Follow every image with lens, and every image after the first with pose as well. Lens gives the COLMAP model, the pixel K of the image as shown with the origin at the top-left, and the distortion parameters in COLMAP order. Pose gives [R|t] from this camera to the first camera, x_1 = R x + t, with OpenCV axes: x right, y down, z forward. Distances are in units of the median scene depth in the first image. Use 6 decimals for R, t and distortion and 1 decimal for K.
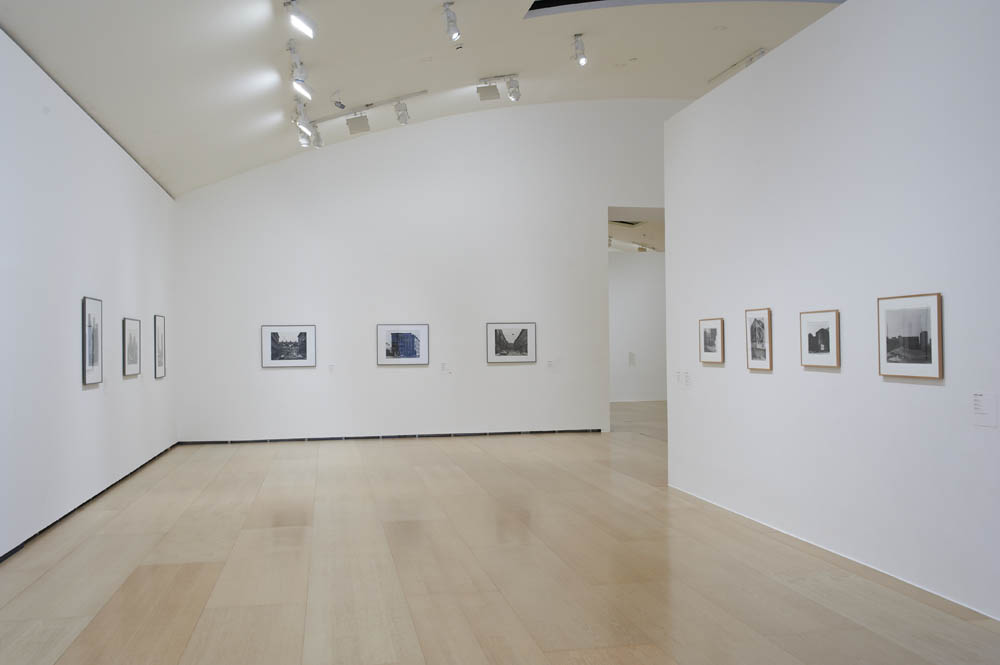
lens RADIAL K [[946.2, 0, 500.9], [0, 946.2, 334.1], [0, 0, 1]] dist [-0.003993, 0.000000]
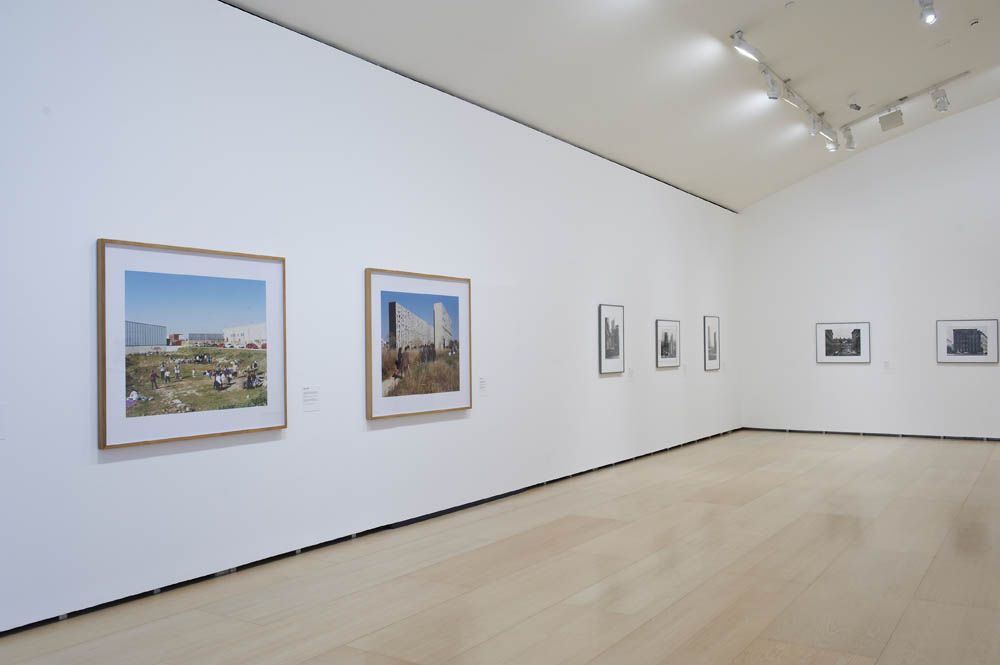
lens RADIAL K [[892.2, 0, 499.4], [0, 892.2, 333.0], [0, 0, 1]] dist [0.005616, -0.002179]
pose [[0.712070, -0.004675, -0.702093, 0.197298], [0.008134, 0.999966, 0.001592, -0.002647], [0.702061, -0.006845, 0.712084, 0.036286]]
